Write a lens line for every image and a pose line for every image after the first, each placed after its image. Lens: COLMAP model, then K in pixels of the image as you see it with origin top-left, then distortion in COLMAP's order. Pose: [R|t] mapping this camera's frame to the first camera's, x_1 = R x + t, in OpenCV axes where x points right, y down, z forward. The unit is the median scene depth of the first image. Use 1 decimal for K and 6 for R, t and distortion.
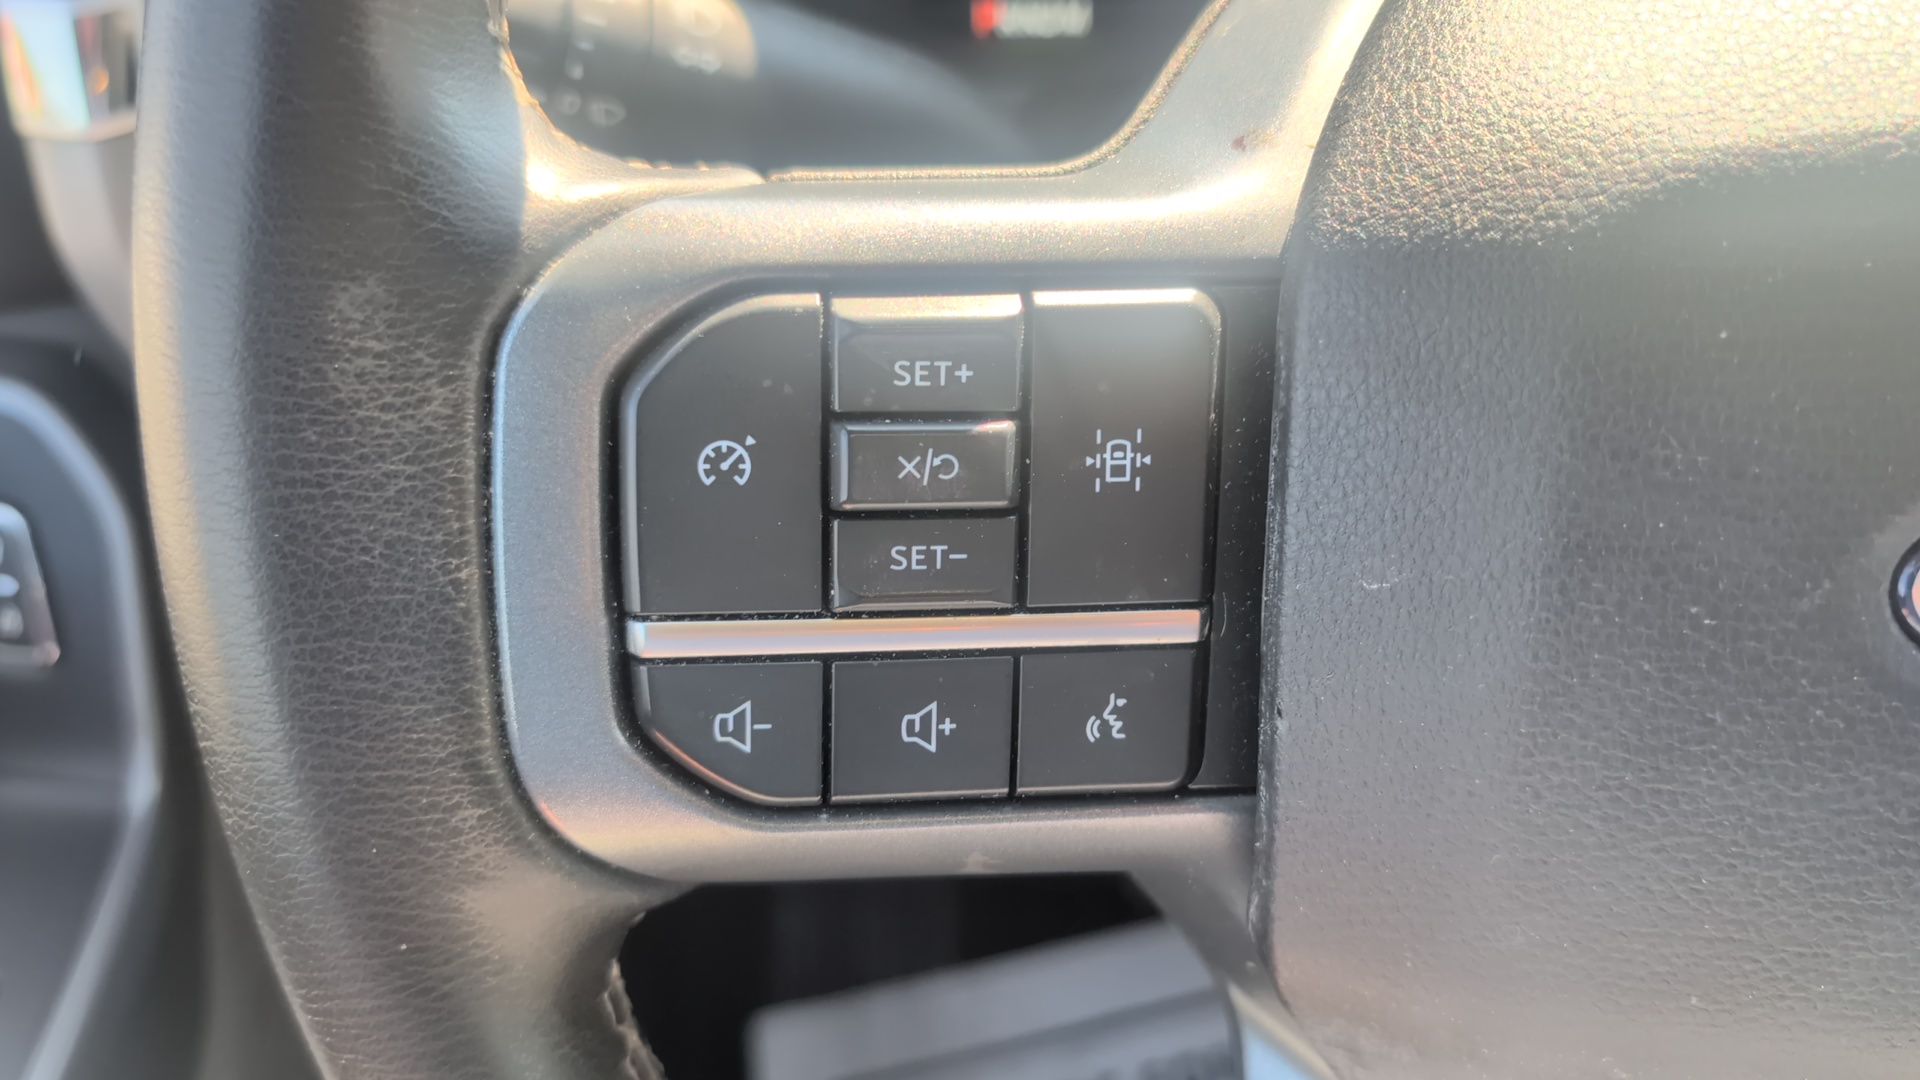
lens RADIAL K [[1615.3, 0, 955.5], [0, 1615.3, 526.7], [0, 0, 1]] dist [0.045129, -0.063301]
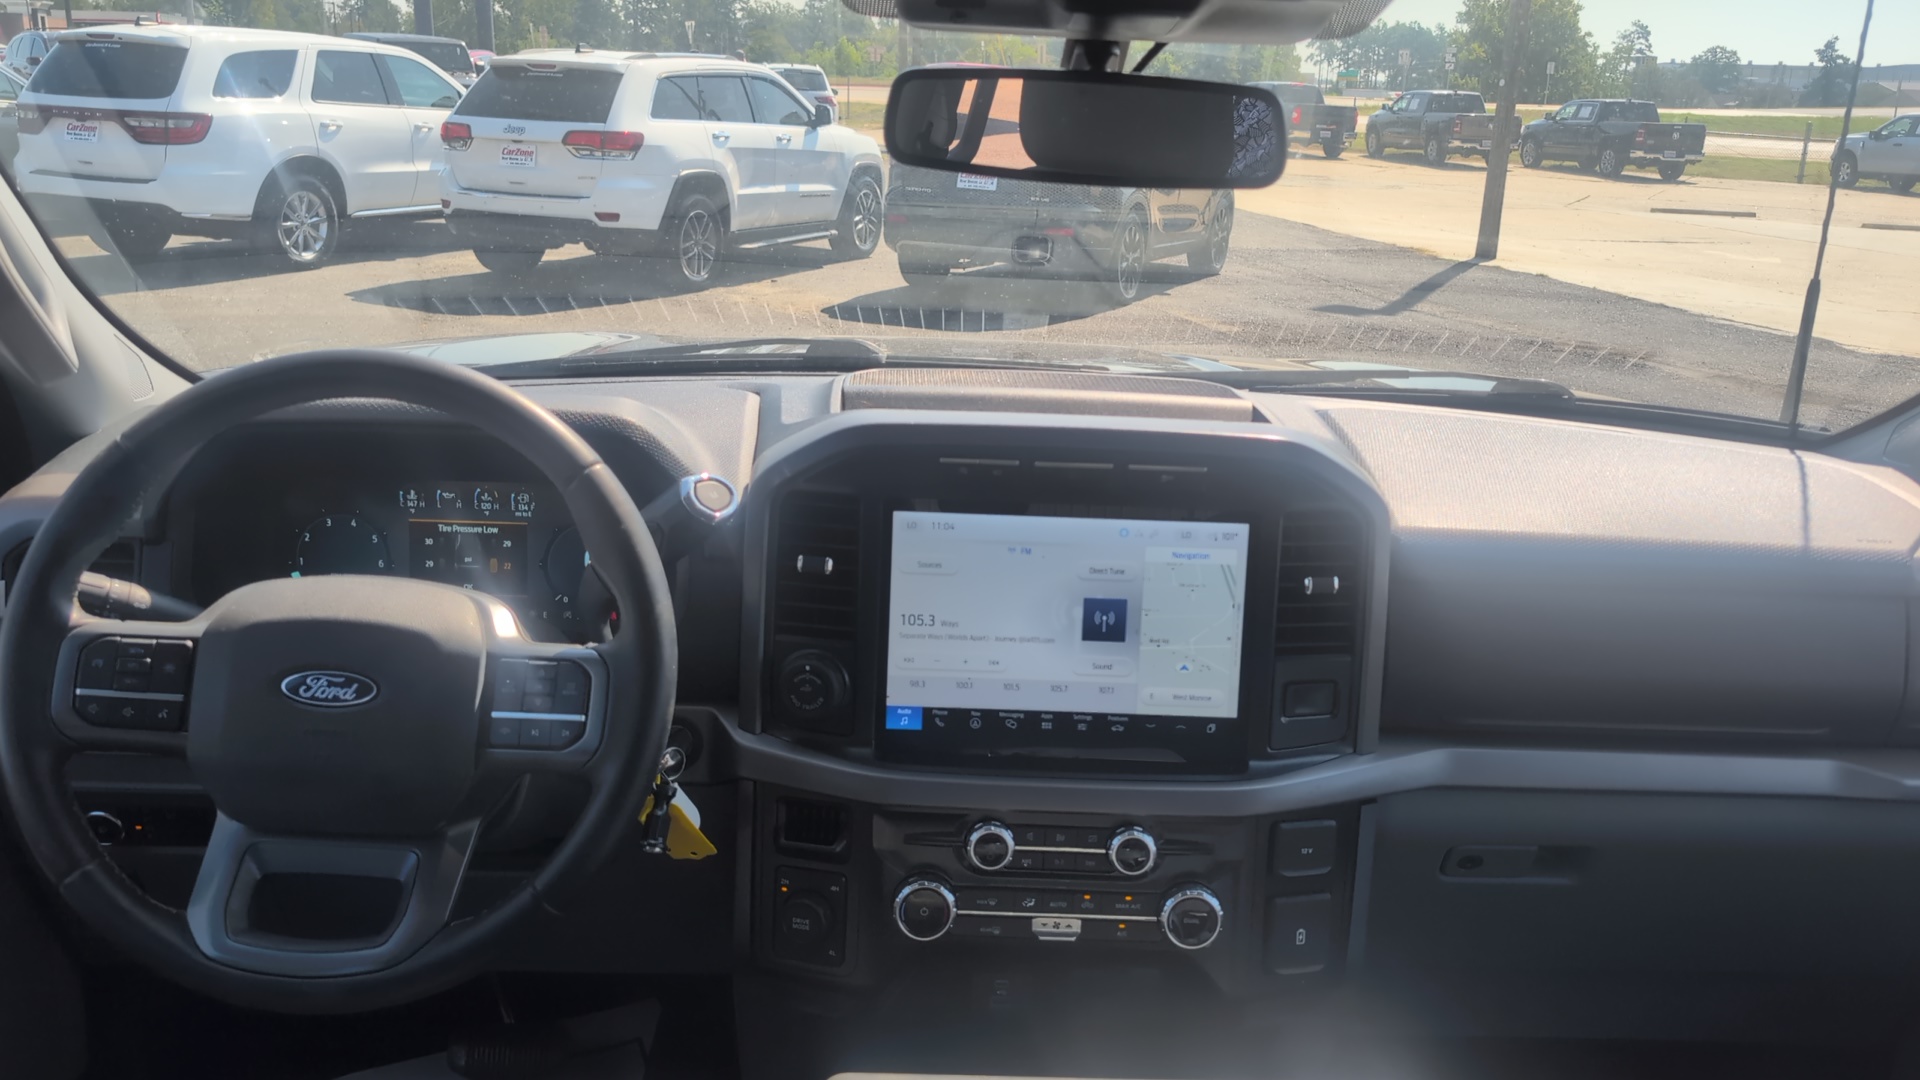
lens RADIAL K [[1615.3, 0, 960.3], [0, 1615.3, 532.4], [0, 0, 1]] dist [0.045129, -0.063301]
pose [[0.995748, 0.049169, 0.077897, 2.663981], [-0.017138, 0.929753, -0.367786, 1.749559], [-0.090509, 0.364887, 0.926642, -5.300413]]
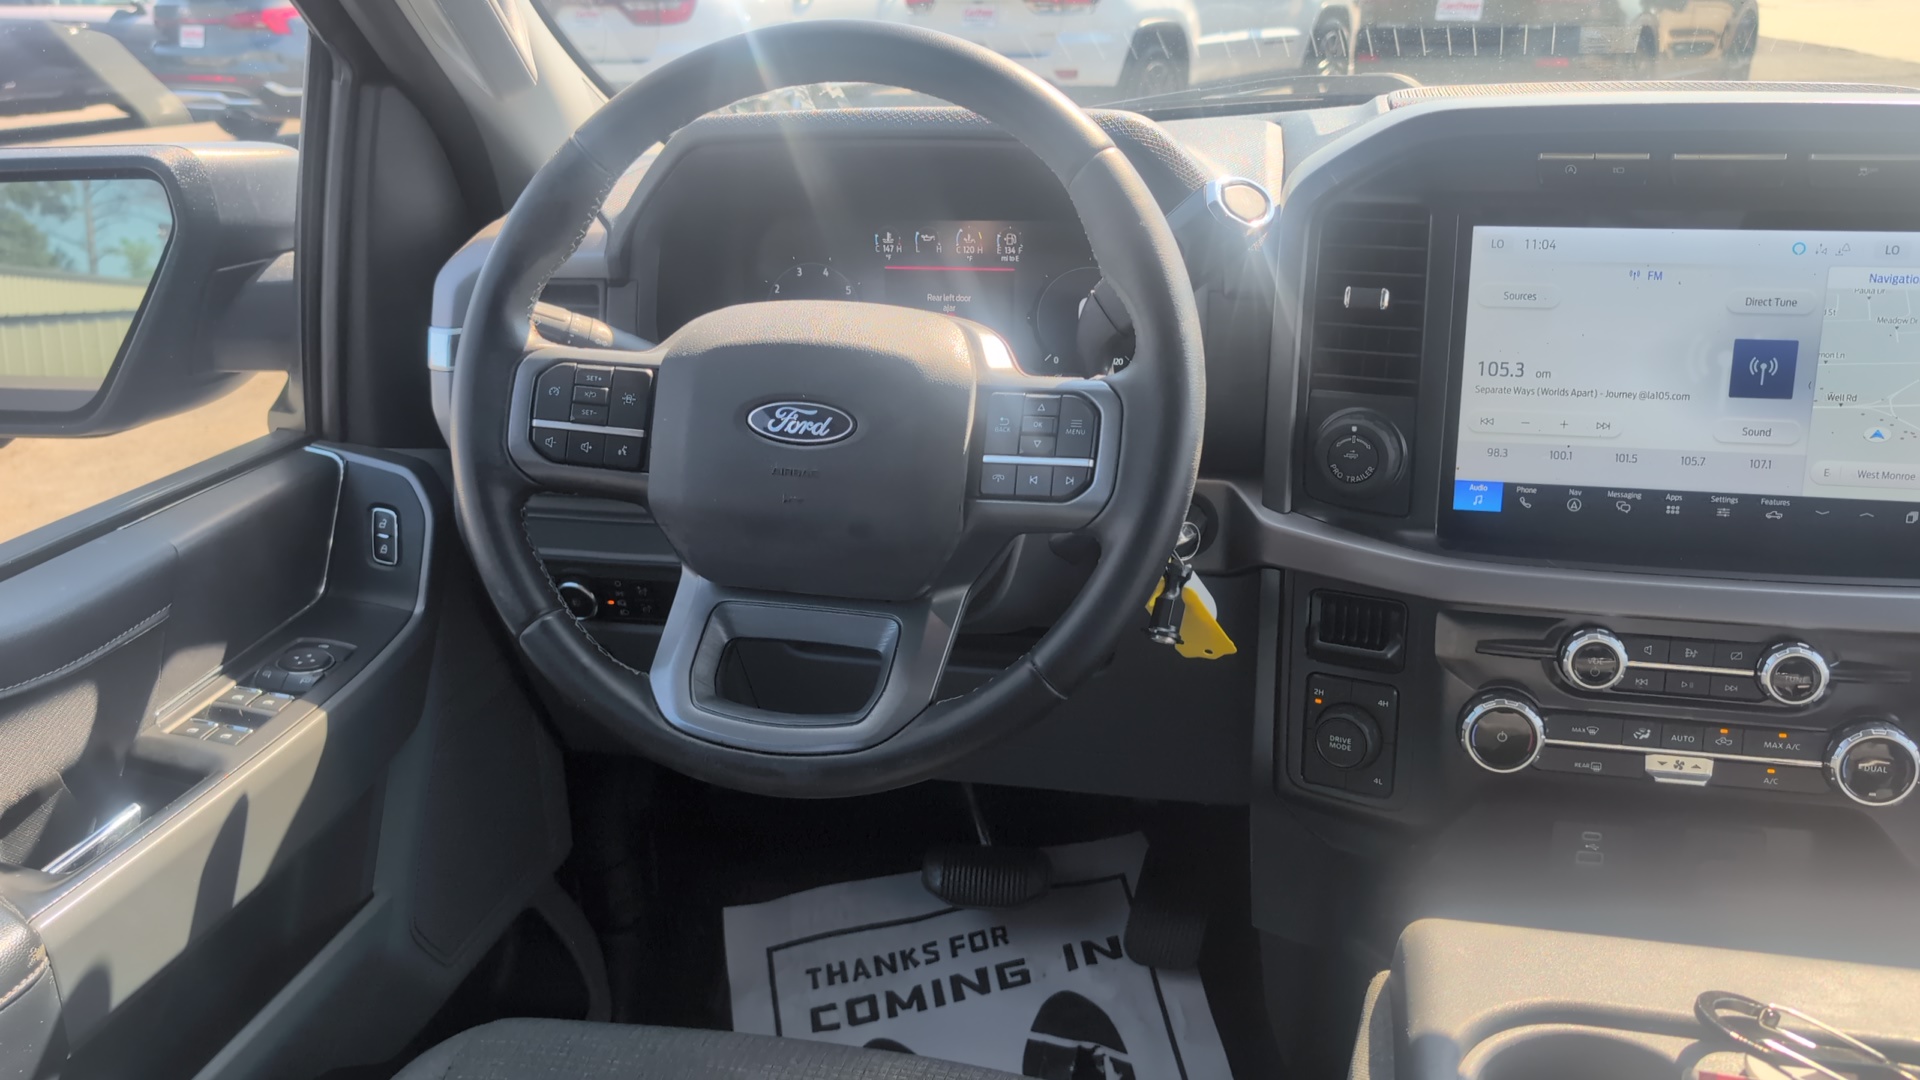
lens RADIAL K [[1615.3, 0, 979.0], [0, 1615.3, 526.0], [0, 0, 1]] dist [0.045129, -0.063301]
pose [[0.981520, 0.066353, -0.179489, 2.304017], [-0.115824, 0.952632, -0.281208, 1.787412], [0.152328, 0.296800, 0.942712, -3.841043]]
